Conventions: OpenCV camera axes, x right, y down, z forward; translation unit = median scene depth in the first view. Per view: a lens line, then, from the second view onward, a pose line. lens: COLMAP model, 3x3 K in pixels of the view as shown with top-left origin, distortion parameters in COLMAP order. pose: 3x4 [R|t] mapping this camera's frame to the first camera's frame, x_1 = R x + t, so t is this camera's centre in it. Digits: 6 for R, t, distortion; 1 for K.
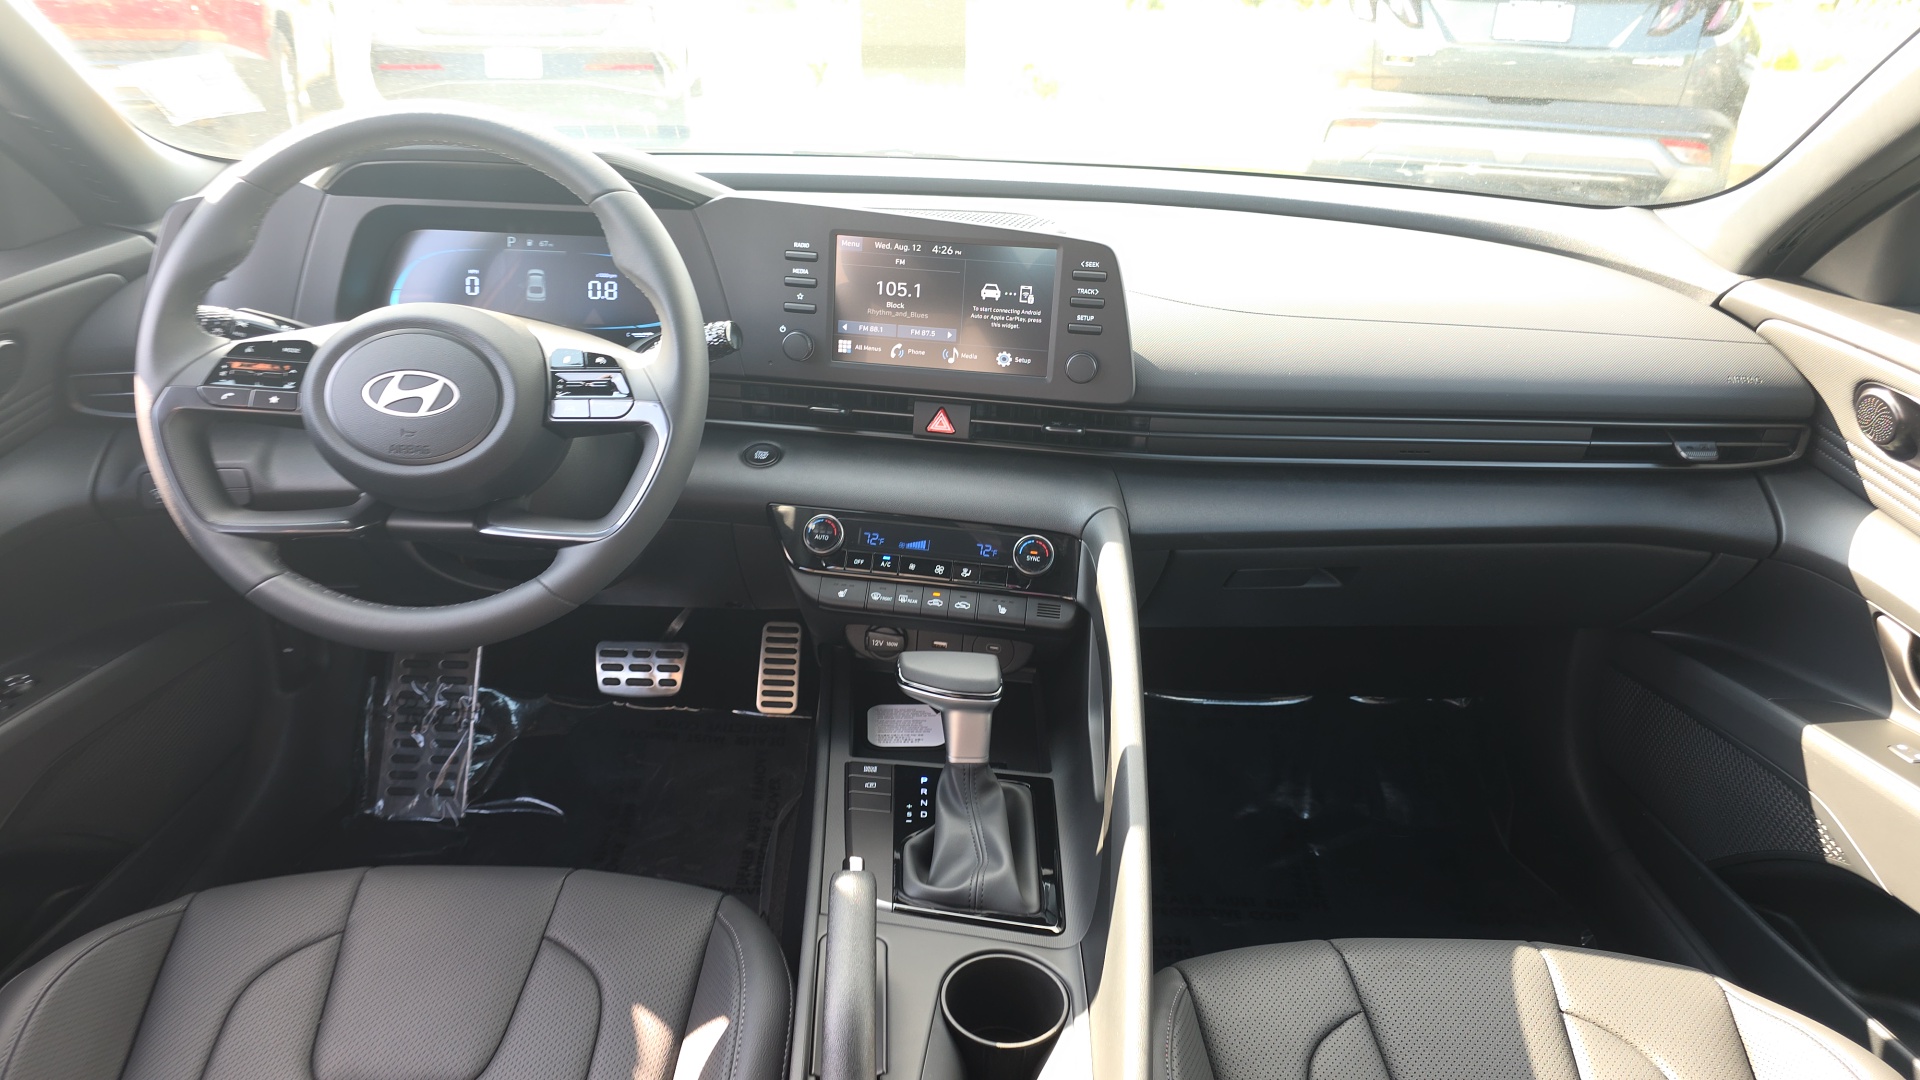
lens RADIAL K [[1316.0, 0, 944.4], [0, 1316.0, 500.0], [0, 0, 1]] dist [0.057956, -0.062478]
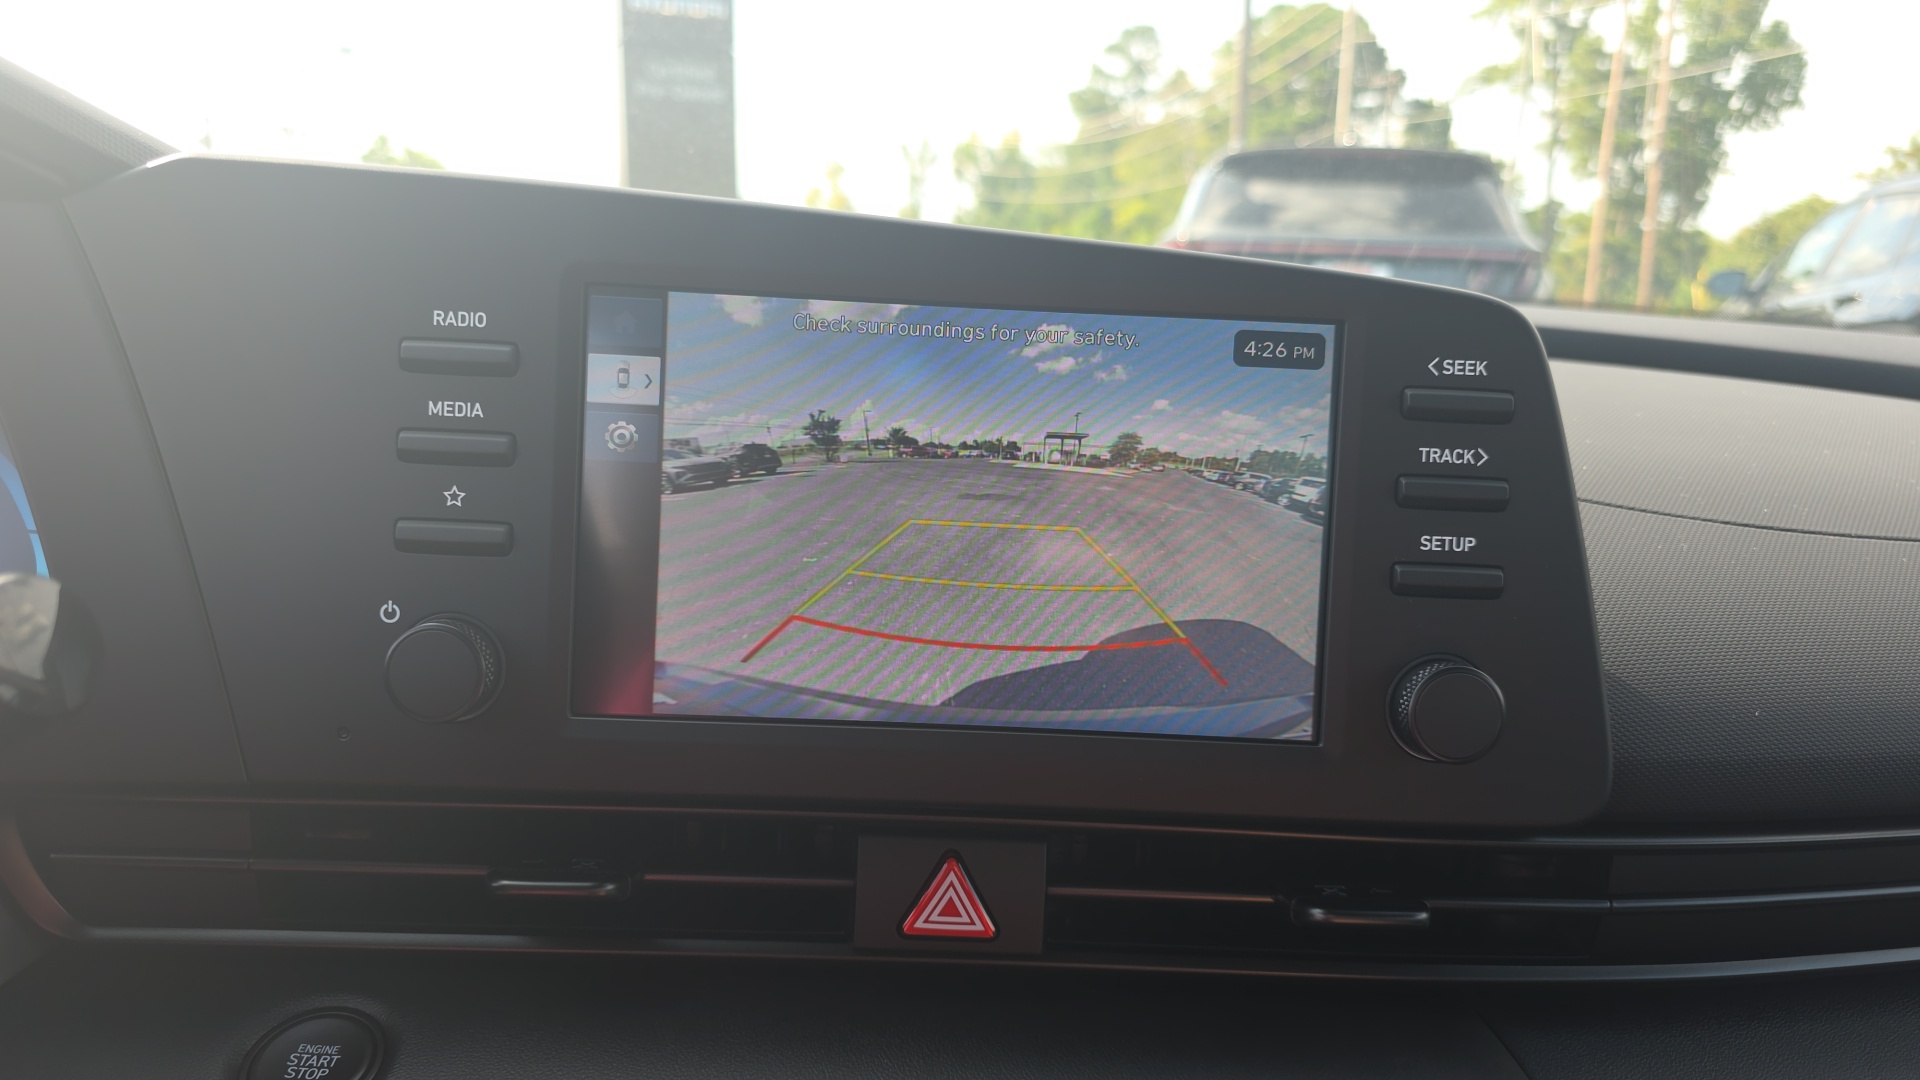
lens RADIAL K [[1316.0, 0, 948.6], [0, 1316.0, 526.2], [0, 0, 1]] dist [0.057956, -0.062478]
pose [[0.983674, -0.020297, 0.178811, -0.056630], [0.054079, 0.981034, -0.186138, -0.090558], [-0.171642, 0.192769, 0.966116, 0.715881]]
